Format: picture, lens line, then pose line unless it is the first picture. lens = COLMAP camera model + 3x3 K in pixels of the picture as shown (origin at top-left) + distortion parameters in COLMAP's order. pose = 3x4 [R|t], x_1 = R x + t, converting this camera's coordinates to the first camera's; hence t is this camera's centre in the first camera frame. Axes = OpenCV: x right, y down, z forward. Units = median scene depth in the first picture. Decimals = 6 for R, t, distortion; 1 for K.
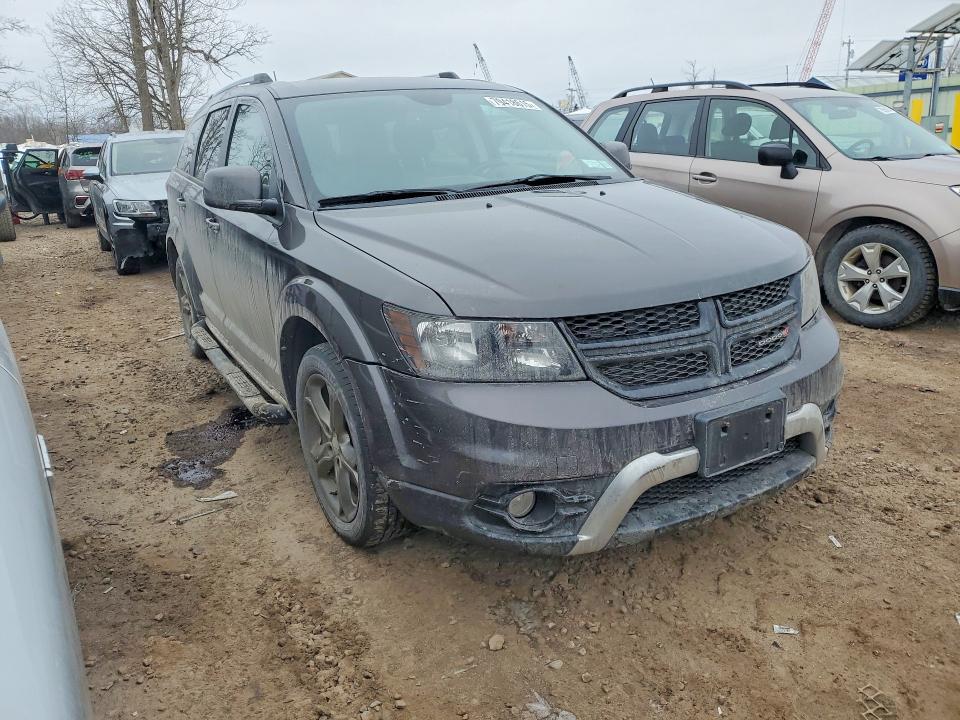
lens RADIAL K [[765.1, 0, 486.1], [0, 765.1, 227.4], [0, 0, 1]] dist [0.108912, -0.149616]
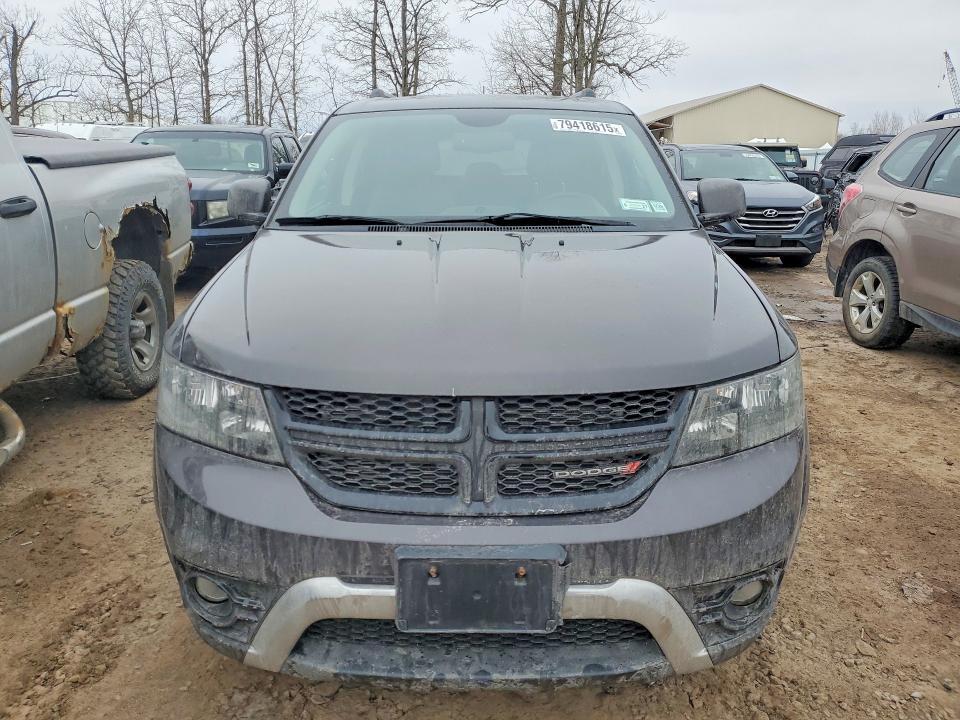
lens RADIAL K [[765.1, 0, 486.1], [0, 765.1, 227.4], [0, 0, 1]] dist [0.108912, -0.149616]
pose [[0.862923, 0.099703, -0.495402, 0.671843], [-0.106629, 0.994195, 0.014355, -0.088701], [0.493958, 0.040437, 0.868545, 0.349442]]
